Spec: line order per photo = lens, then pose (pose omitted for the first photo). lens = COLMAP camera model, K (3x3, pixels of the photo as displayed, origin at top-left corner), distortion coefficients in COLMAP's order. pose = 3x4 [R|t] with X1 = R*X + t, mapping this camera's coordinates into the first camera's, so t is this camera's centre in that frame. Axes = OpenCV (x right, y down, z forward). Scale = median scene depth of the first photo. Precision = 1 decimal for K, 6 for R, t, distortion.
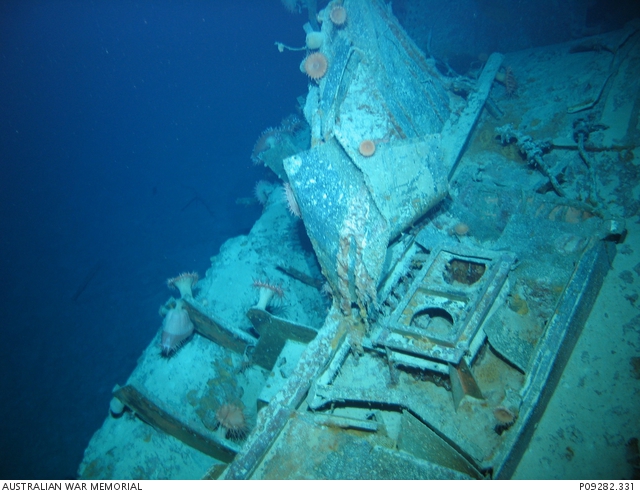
lens RADIAL K [[747.7, 0, 320.0], [0, 747.7, 247.0], [0, 0, 1]] dist [-0.183549, 0.057801]
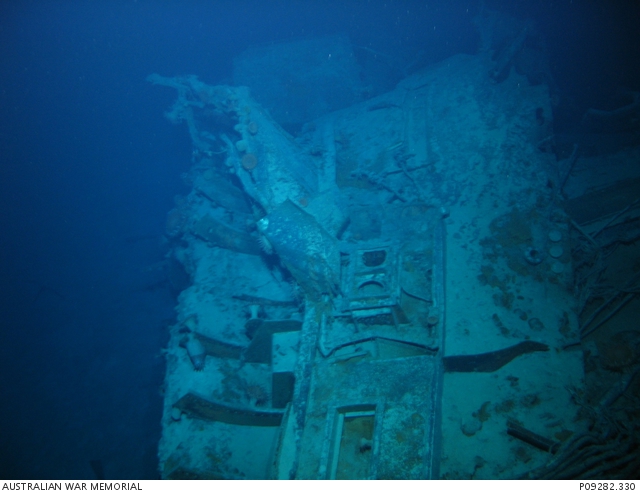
lens RADIAL K [[747.7, 0, 320.0], [0, 747.7, 247.0], [0, 0, 1]] dist [-0.183549, 0.057801]
pose [[0.904895, -0.263370, 0.334366, -0.498700], [0.280208, 0.959937, -0.002215, -0.022910], [-0.320386, 0.095696, 0.942441, -0.604566]]
